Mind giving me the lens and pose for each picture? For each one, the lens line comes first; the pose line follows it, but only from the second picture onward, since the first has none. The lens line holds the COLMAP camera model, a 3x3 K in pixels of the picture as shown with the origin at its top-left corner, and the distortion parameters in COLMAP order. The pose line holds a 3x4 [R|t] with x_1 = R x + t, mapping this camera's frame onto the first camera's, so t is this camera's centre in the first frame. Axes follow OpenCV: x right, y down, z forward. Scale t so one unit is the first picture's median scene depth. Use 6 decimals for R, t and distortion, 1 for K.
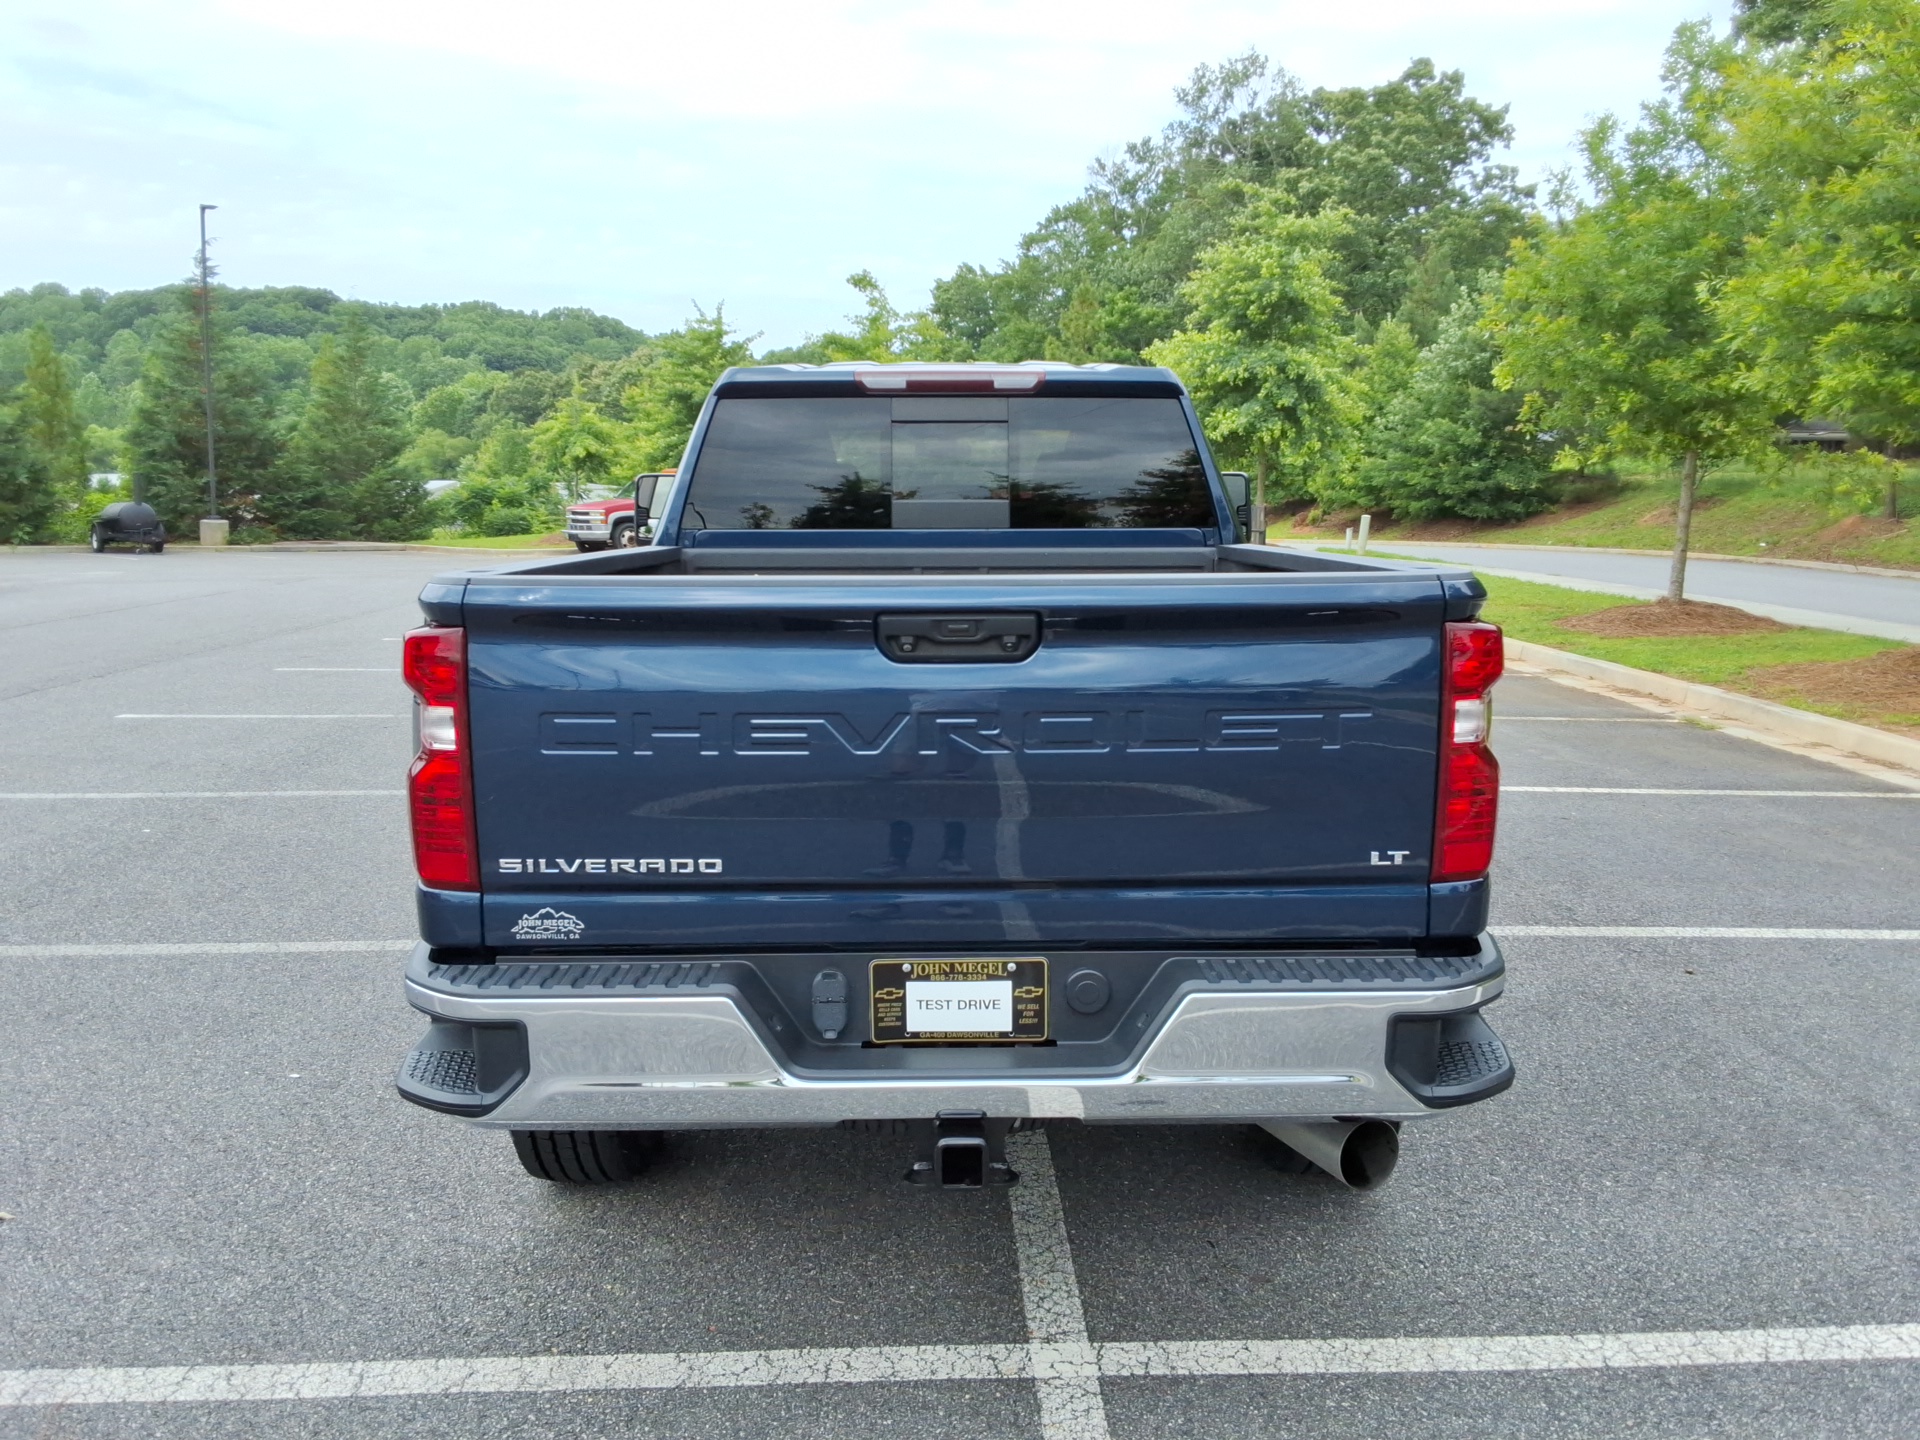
lens RADIAL K [[1530.5, 0, 972.7], [0, 1530.5, 703.0], [0, 0, 1]] dist [0.132263, -0.202789]
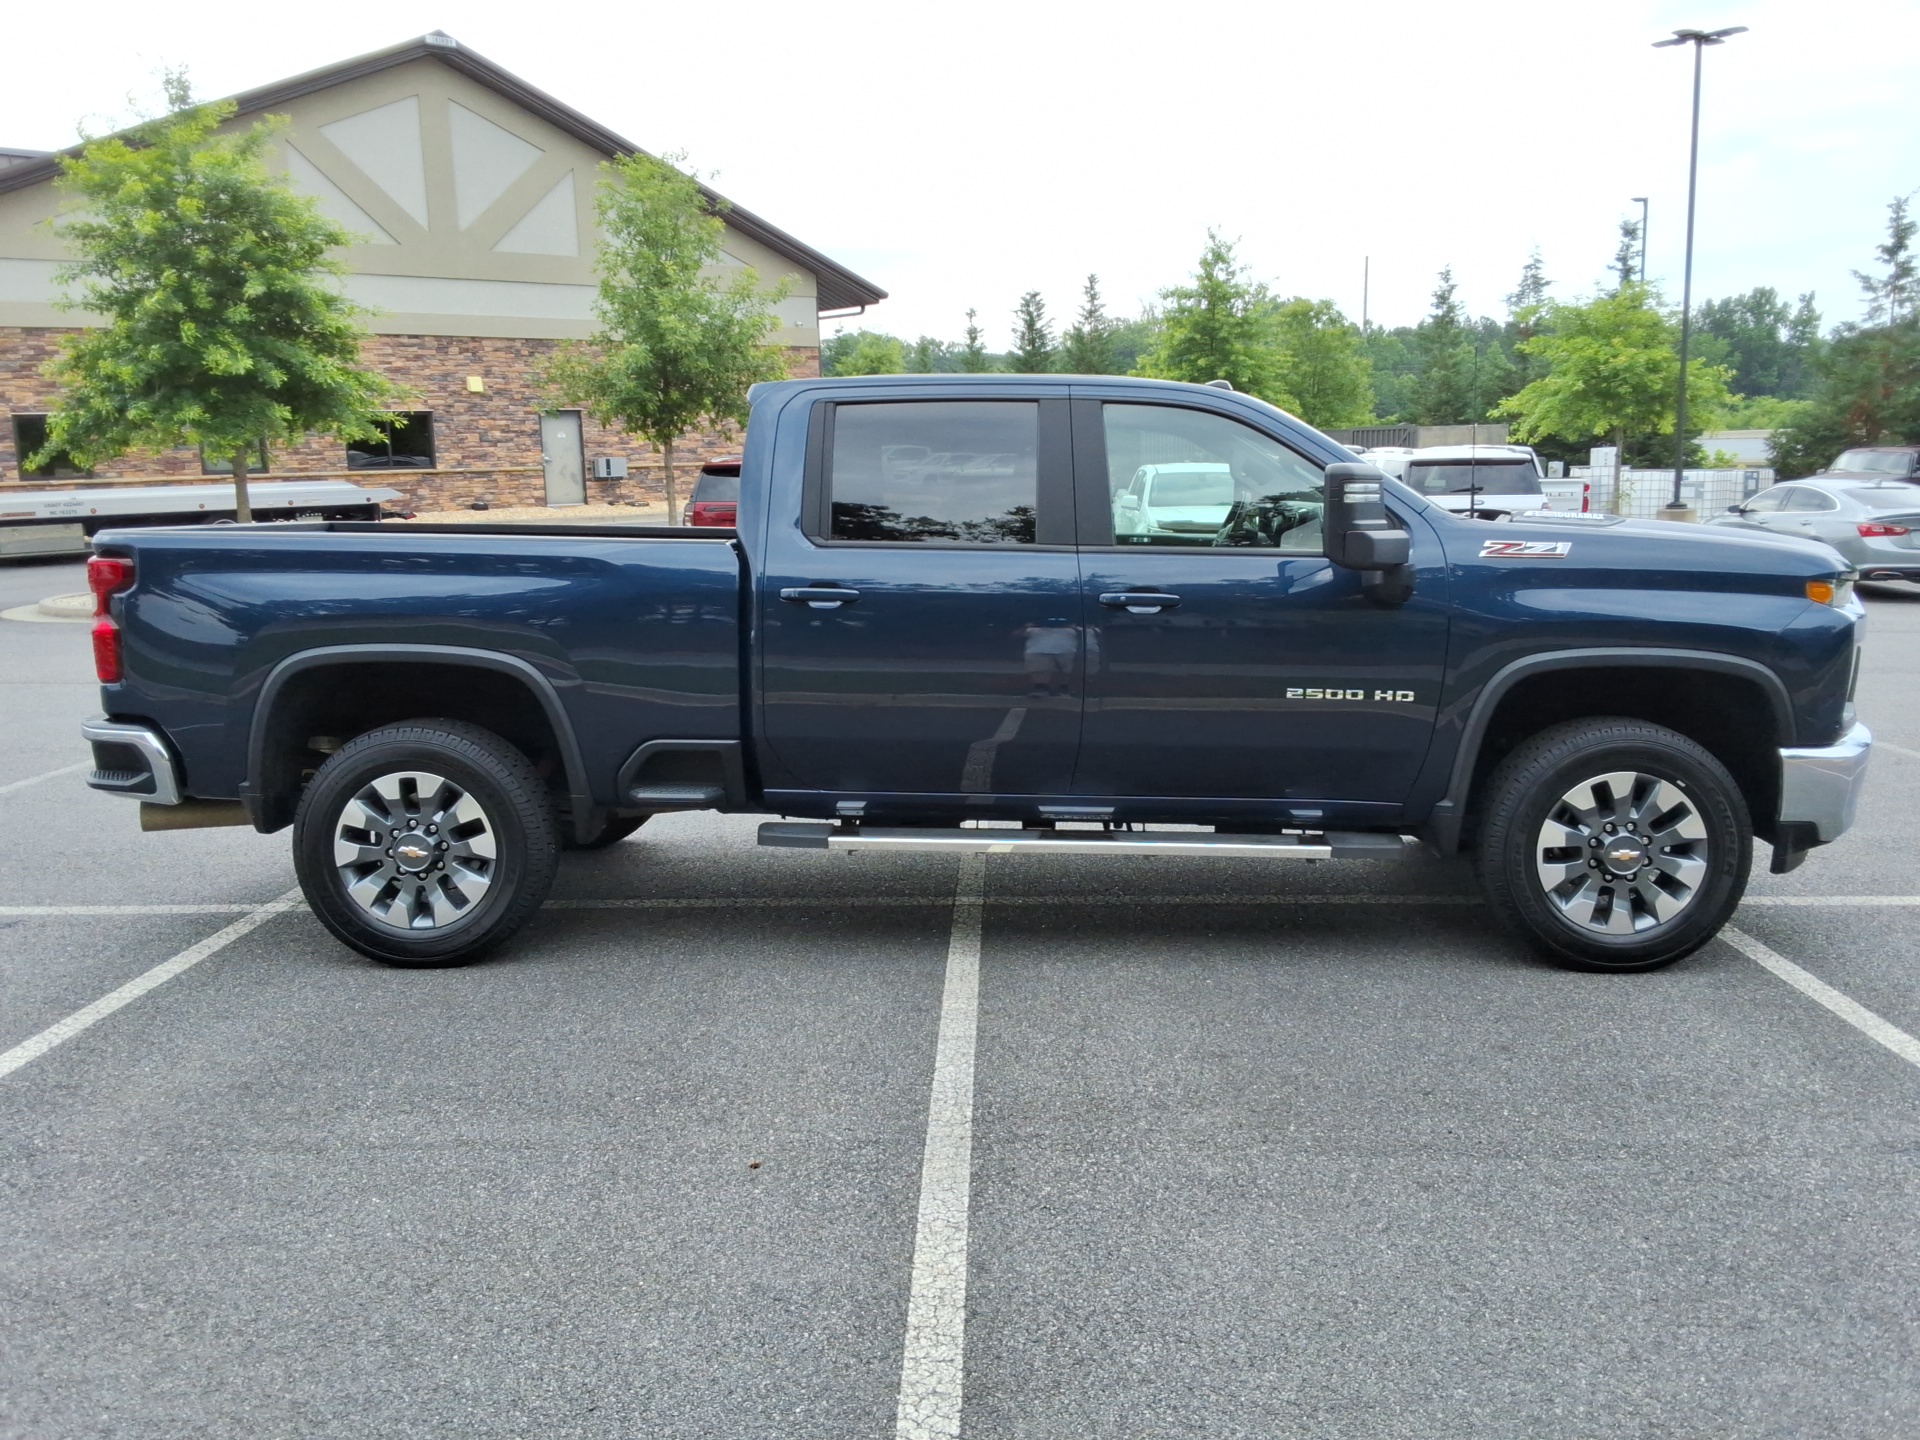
lens RADIAL K [[1530.5, 0, 972.7], [0, 1530.5, 703.0], [0, 0, 1]] dist [0.132263, -0.202789]
pose [[-0.057691, 0.140718, -0.988367, 0.200555], [-0.134668, 0.979871, 0.147369, -0.027633], [0.989210, 0.141603, -0.037580, 0.194179]]
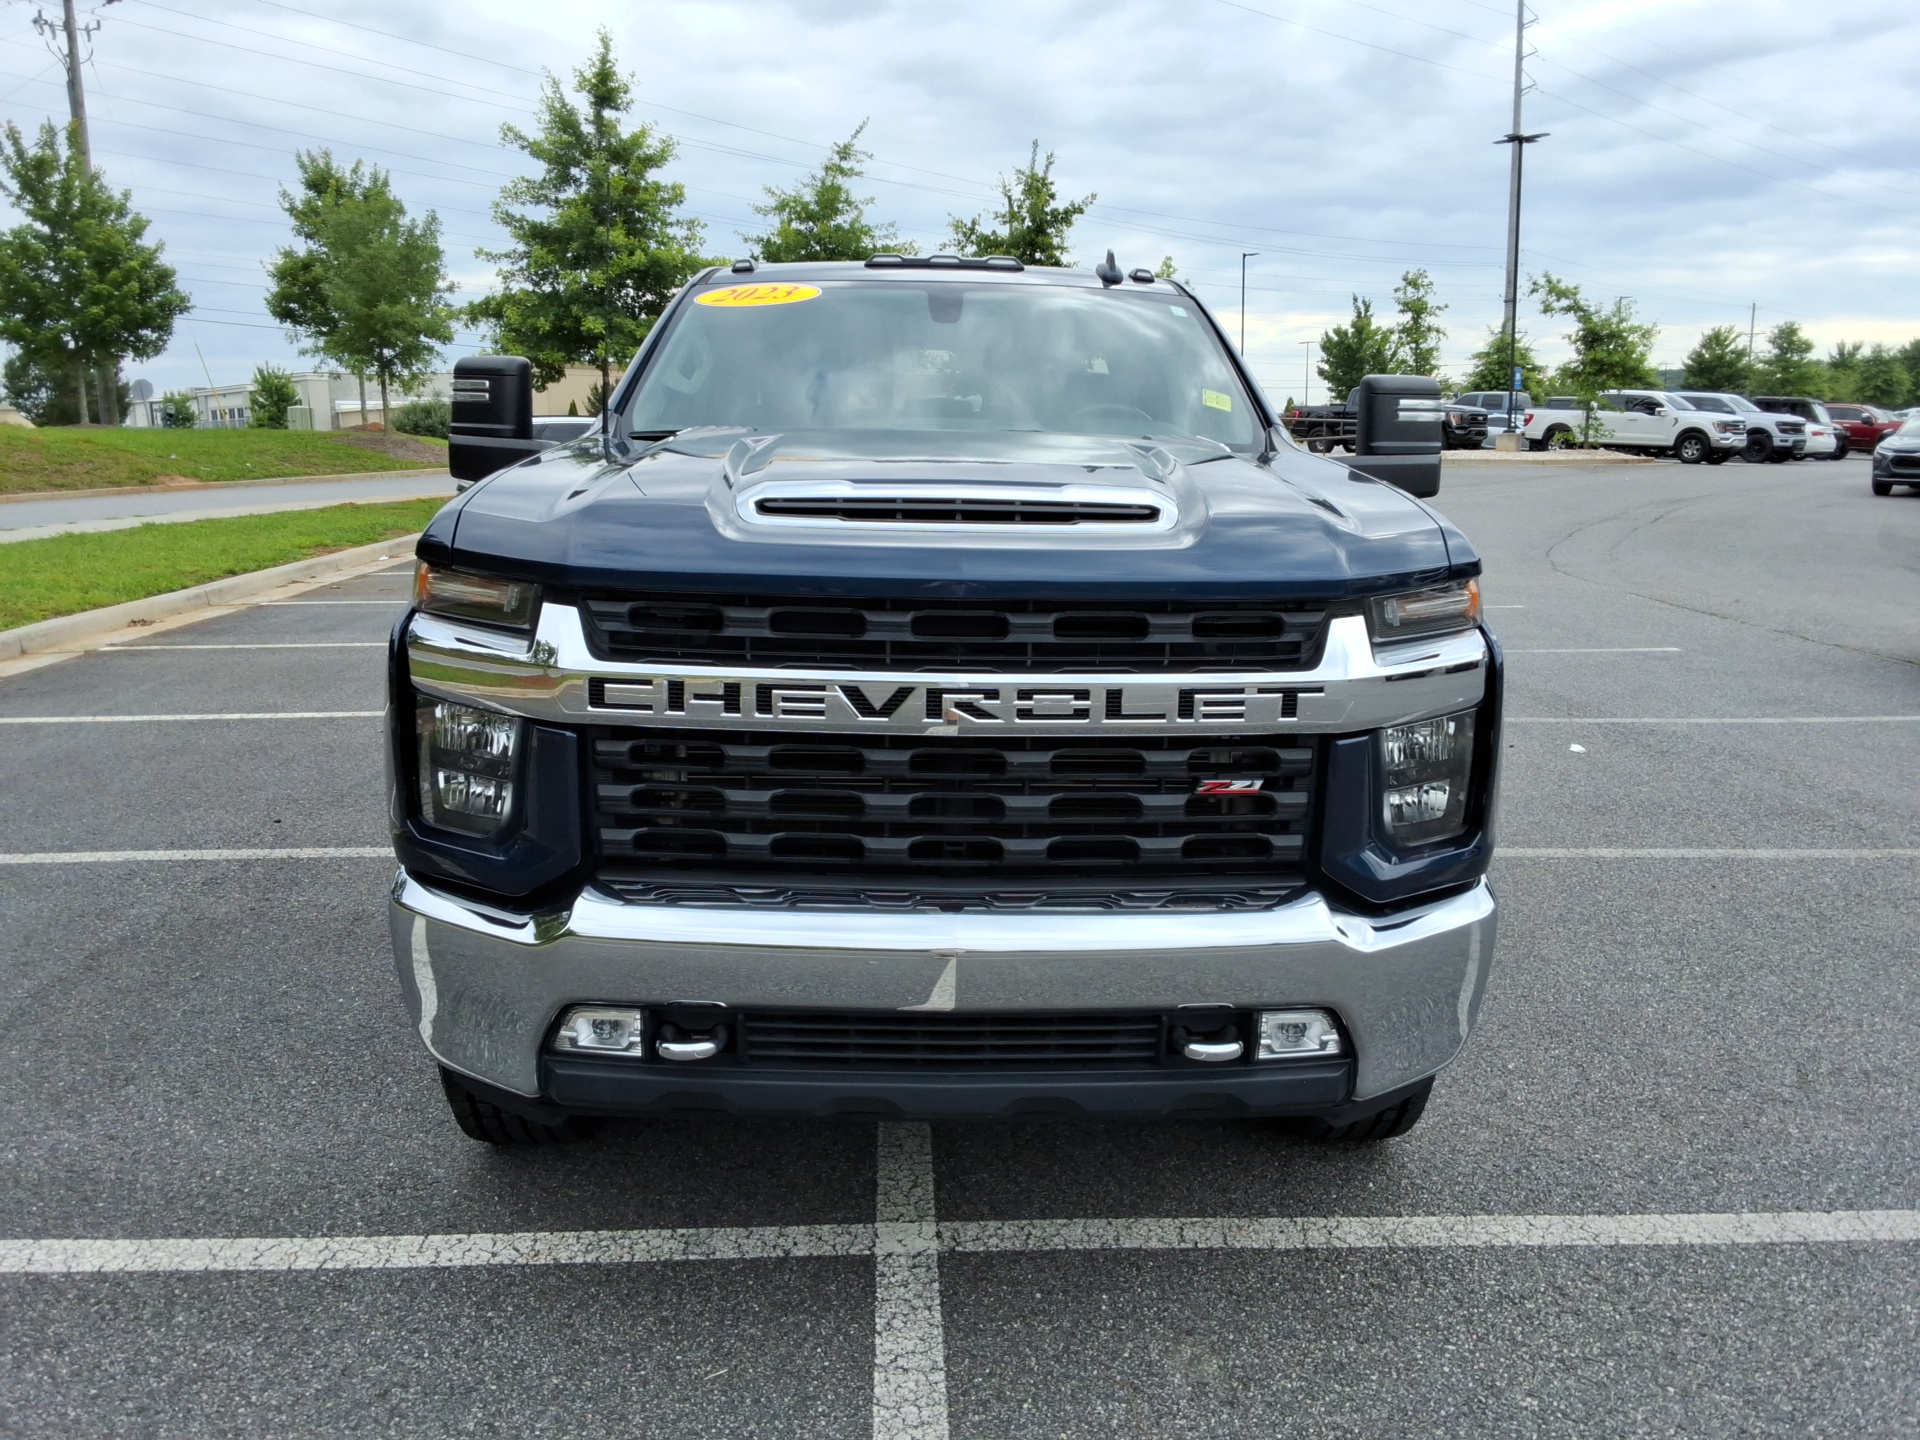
lens RADIAL K [[1530.5, 0, 972.7], [0, 1530.5, 703.0], [0, 0, 1]] dist [0.132263, -0.202789]
pose [[-0.999729, -0.011356, -0.020329, -0.004170], [-0.017182, 0.948998, 0.314812, -0.048439], [0.015717, 0.315076, -0.948936, 0.364228]]
